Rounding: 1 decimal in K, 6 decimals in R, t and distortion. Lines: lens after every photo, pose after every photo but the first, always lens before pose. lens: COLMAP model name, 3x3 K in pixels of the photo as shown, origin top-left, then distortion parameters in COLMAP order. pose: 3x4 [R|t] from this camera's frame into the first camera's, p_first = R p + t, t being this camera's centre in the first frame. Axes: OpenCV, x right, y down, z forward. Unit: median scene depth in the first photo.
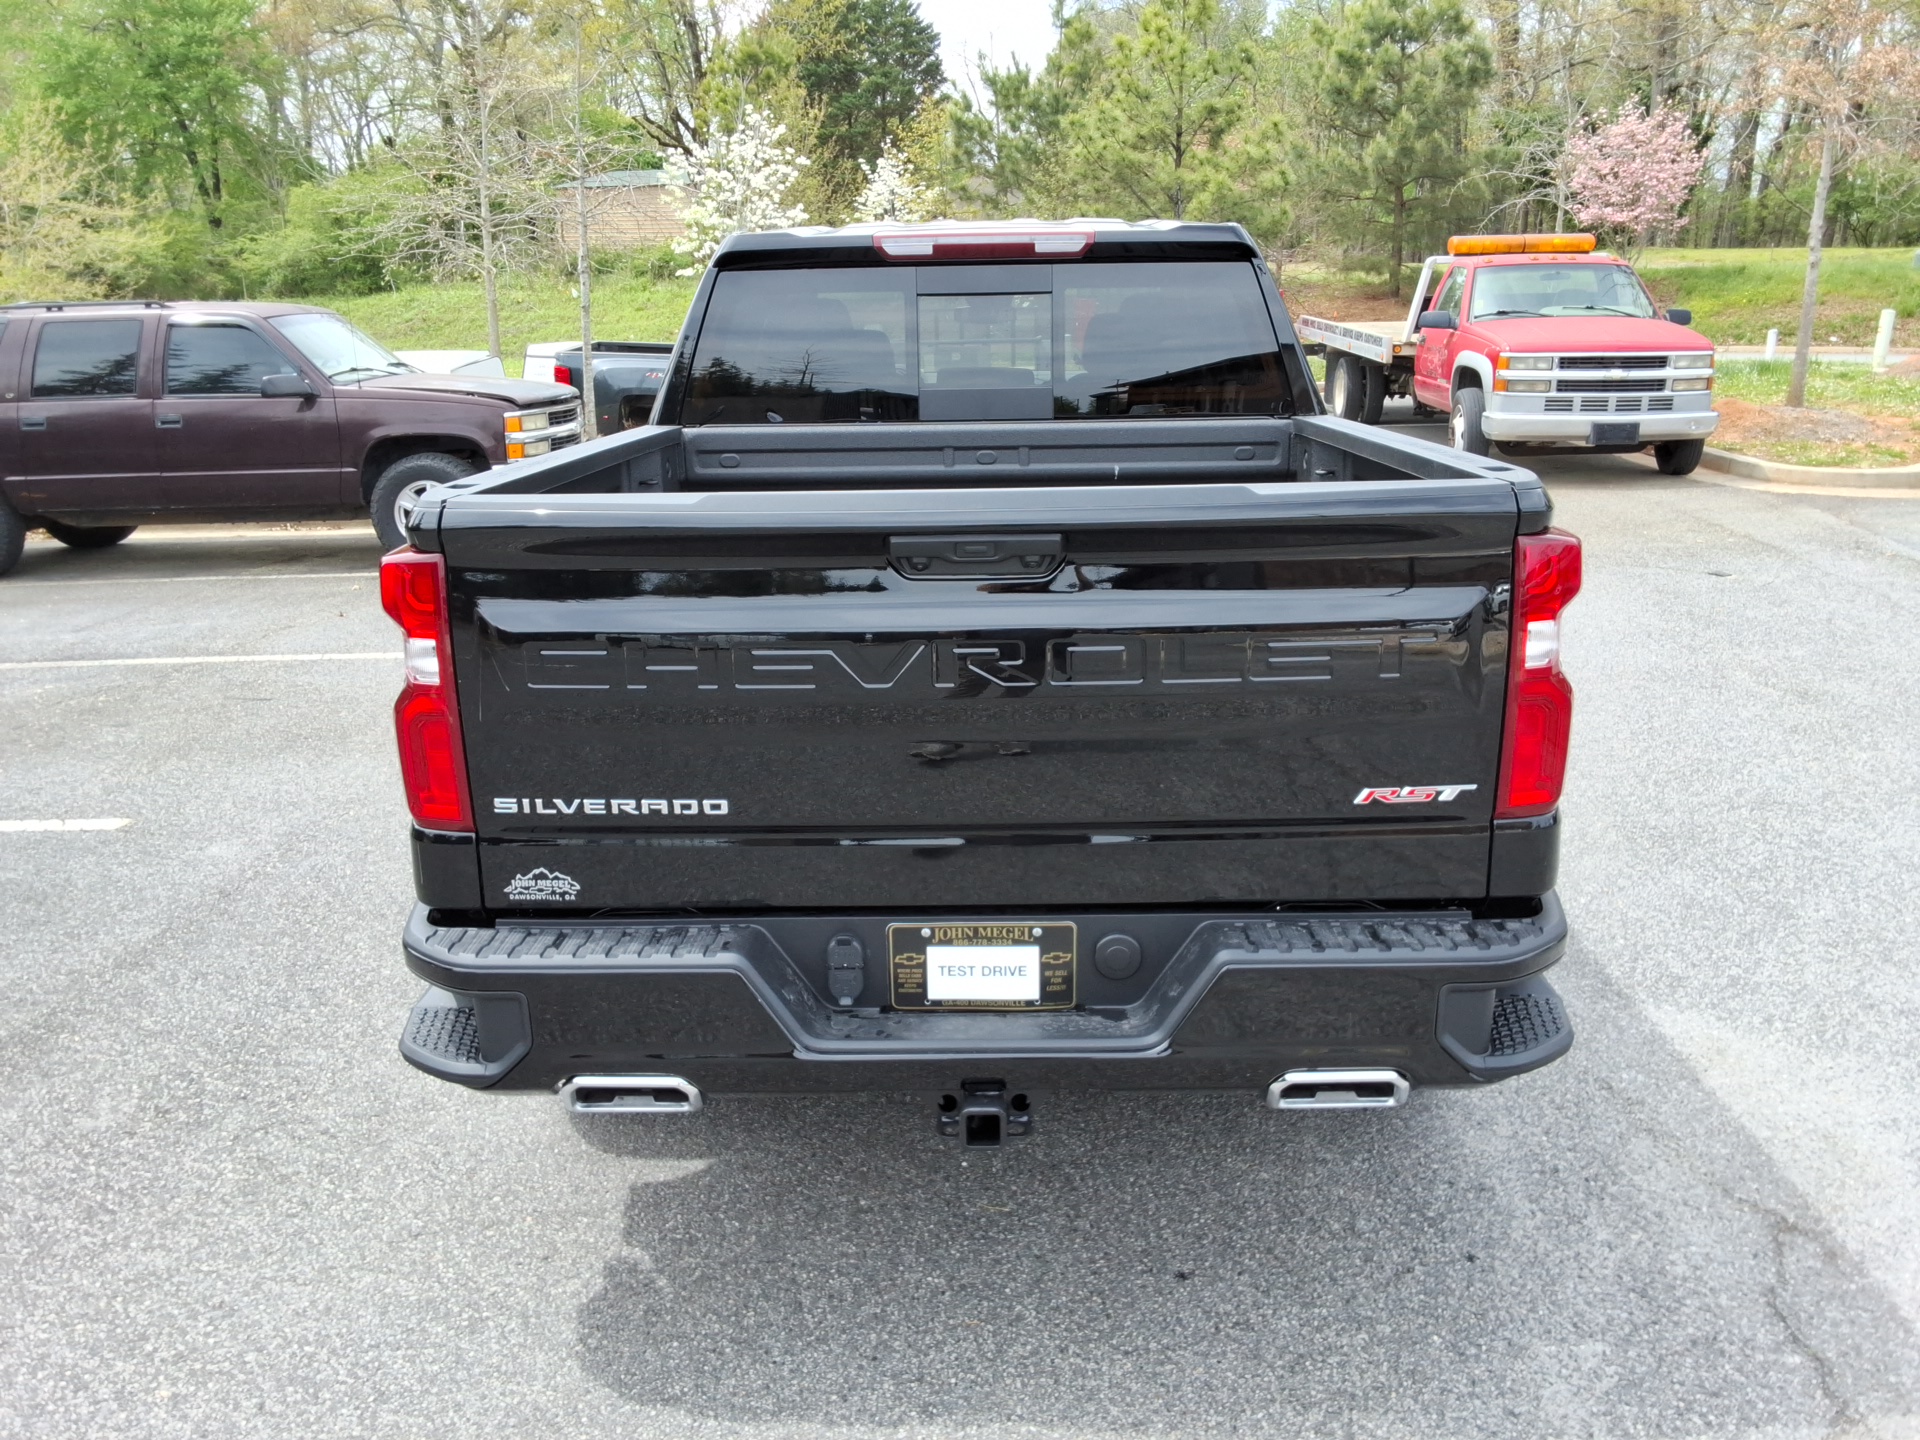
lens RADIAL K [[1539.2, 0, 973.0], [0, 1539.2, 710.5], [0, 0, 1]] dist [0.107129, -0.176644]
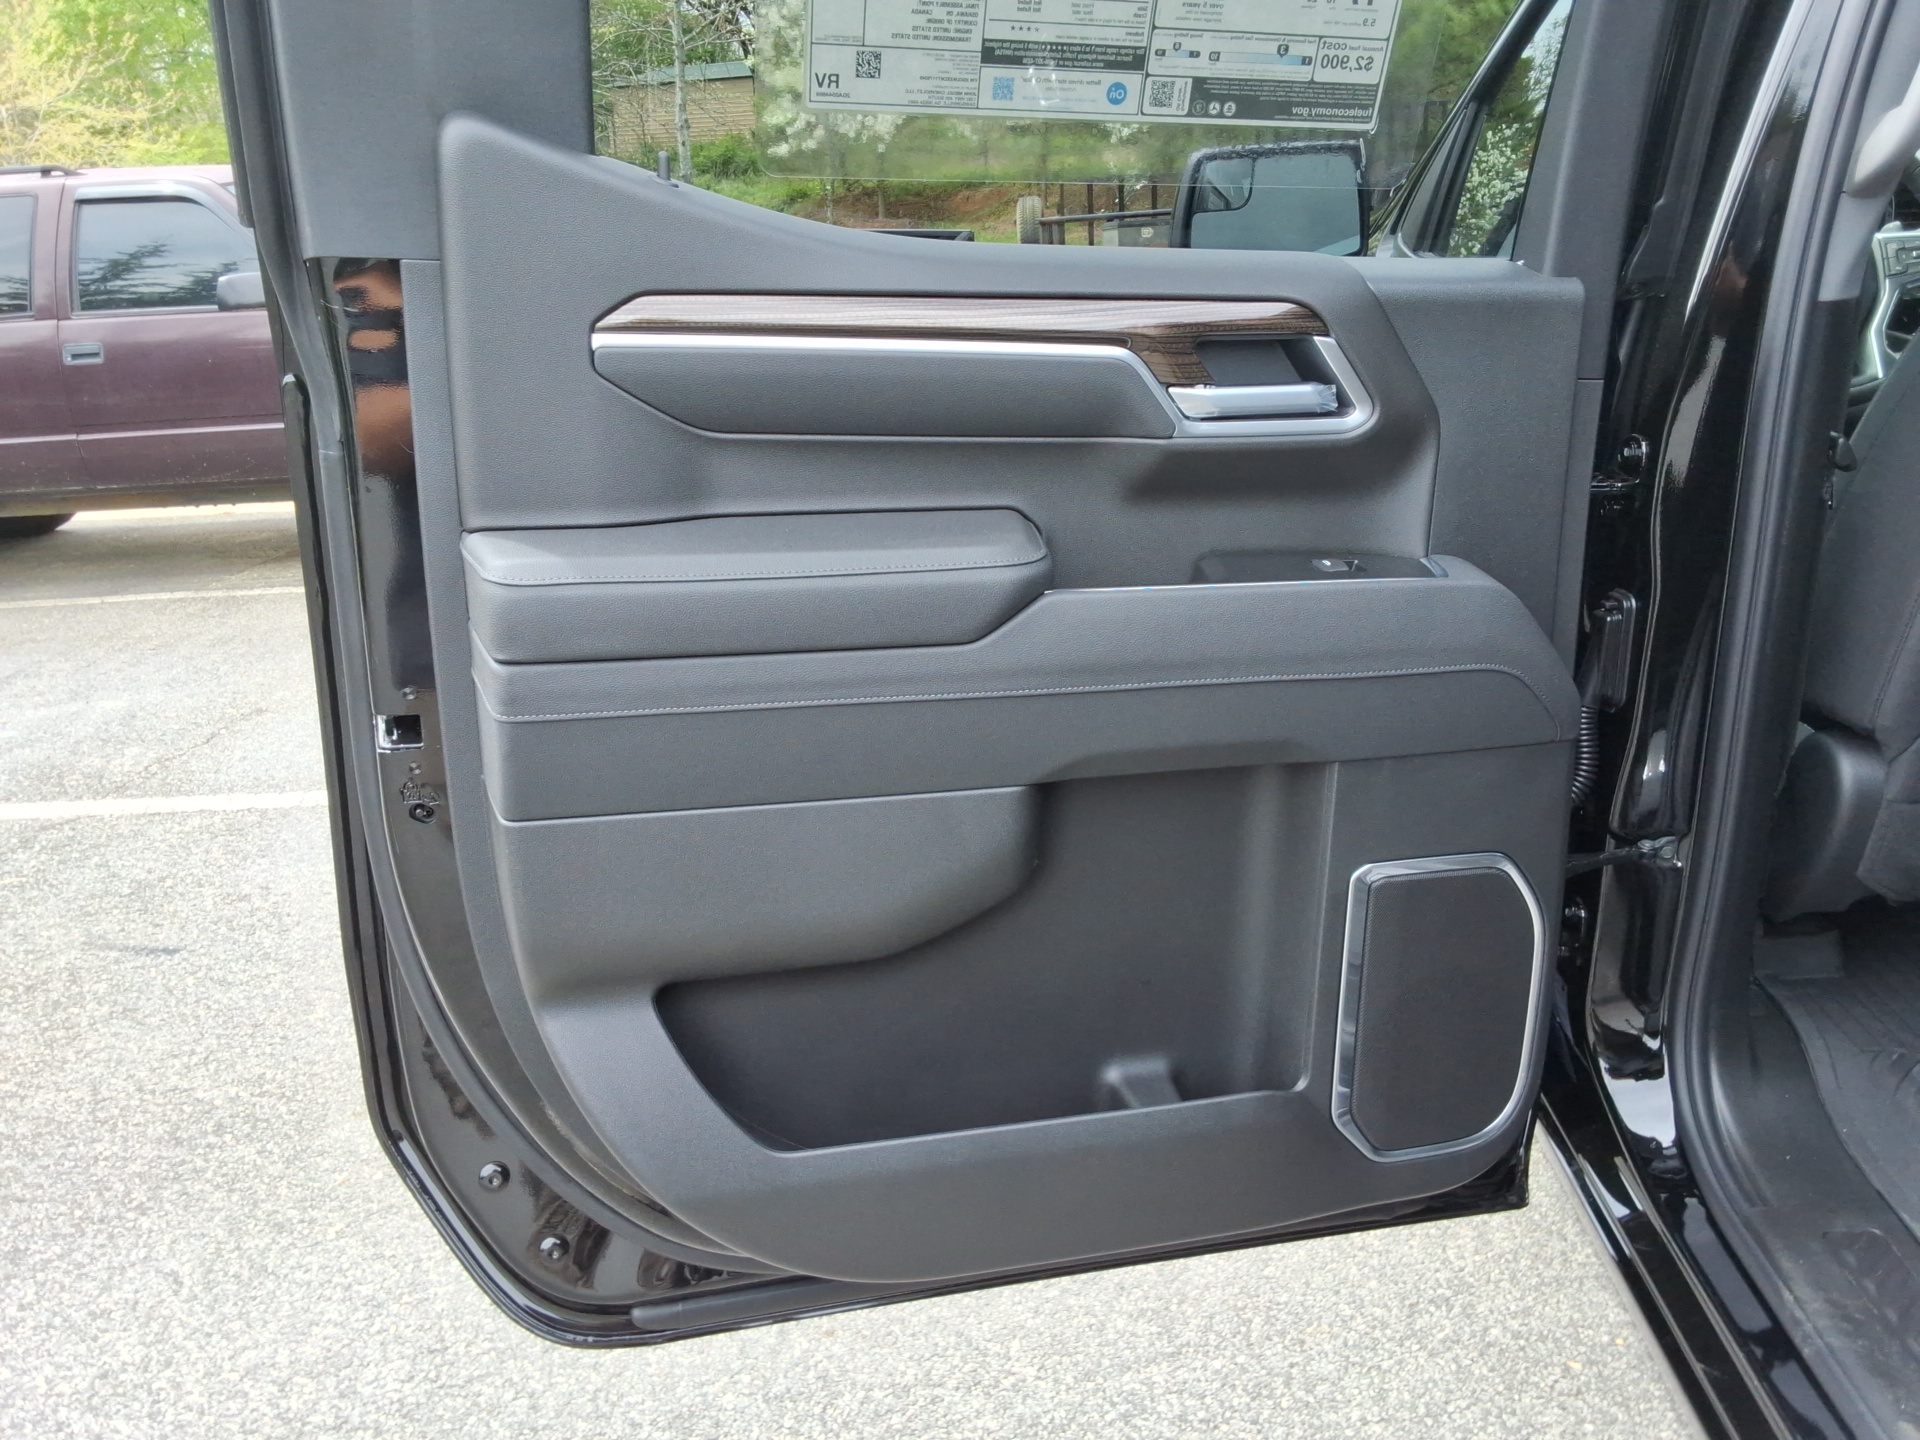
lens RADIAL K [[1524.3, 0, 969.9], [0, 1524.3, 715.3], [0, 0, 1]] dist [0.108547, -0.152975]
pose [[0.999048, -0.019505, -0.039017, -0.093925], [0.021924, 0.997800, 0.062564, -0.050039], [0.037711, -0.063360, 0.997278, 0.268629]]
